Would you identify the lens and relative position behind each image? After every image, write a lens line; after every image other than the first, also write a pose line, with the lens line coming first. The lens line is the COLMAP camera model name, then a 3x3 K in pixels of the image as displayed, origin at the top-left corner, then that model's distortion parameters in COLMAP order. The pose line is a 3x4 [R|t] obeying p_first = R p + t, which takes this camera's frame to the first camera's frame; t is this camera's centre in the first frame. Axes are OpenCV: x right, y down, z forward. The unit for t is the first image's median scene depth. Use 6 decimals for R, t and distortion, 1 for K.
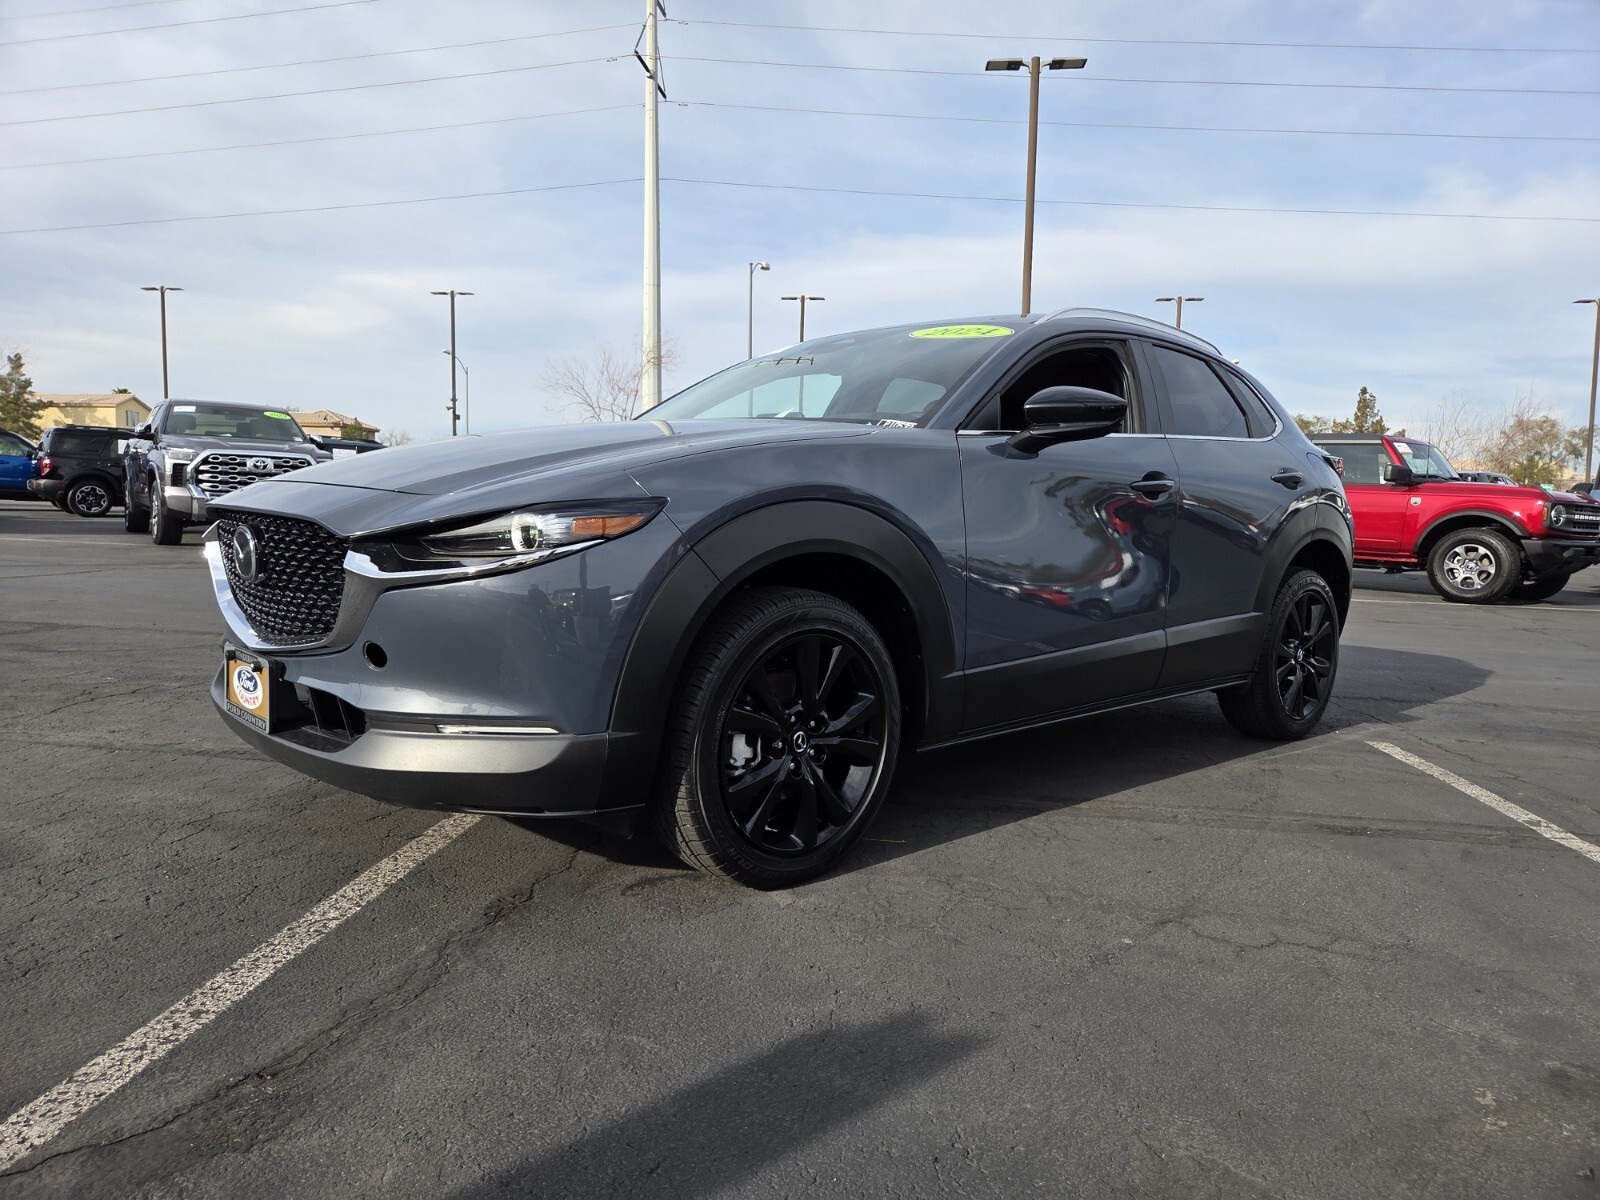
lens RADIAL K [[1062.6, 0, 794.9], [0, 1062.6, 615.4], [0, 0, 1]] dist [0.054729, -0.047148]
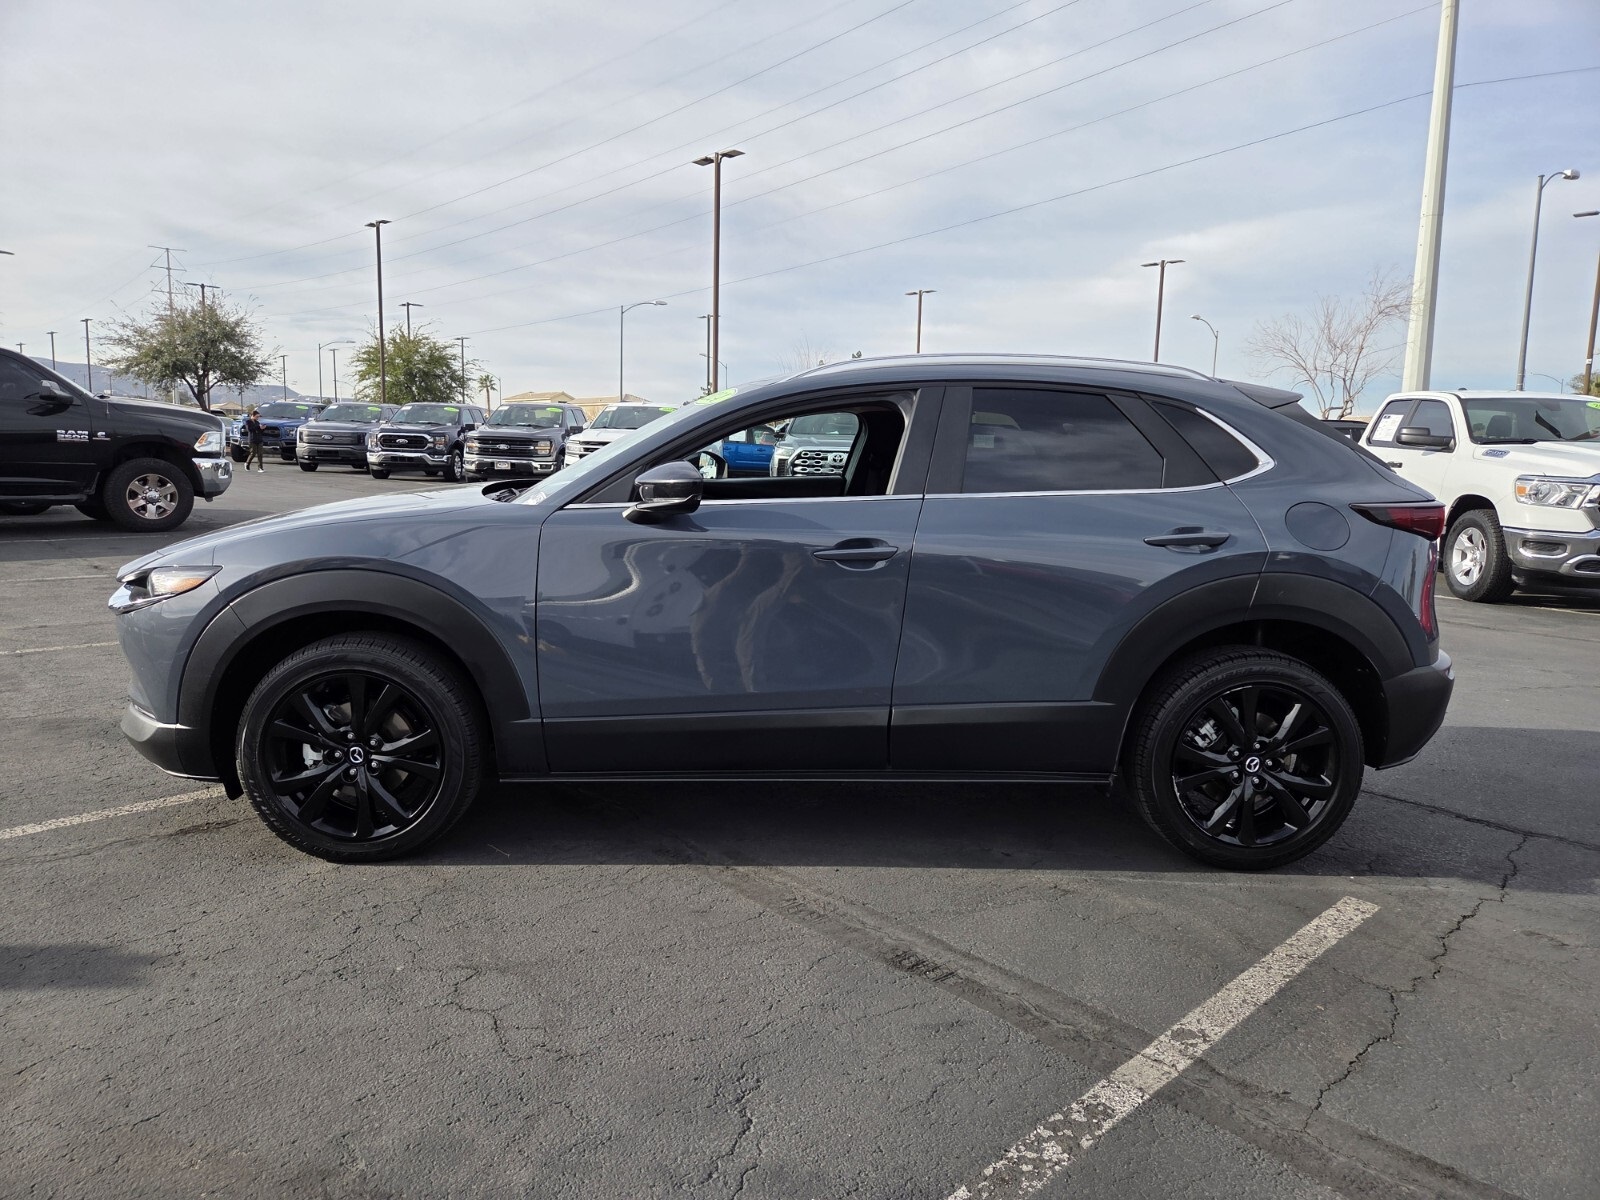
lens RADIAL K [[1062.6, 0, 794.9], [0, 1062.6, 615.4], [0, 0, 1]] dist [0.054729, -0.047148]
pose [[0.763281, 0.086793, -0.640211, 0.870961], [-0.065792, 0.996226, 0.056618, -0.112736], [0.642709, -0.001094, 0.766110, 0.242478]]
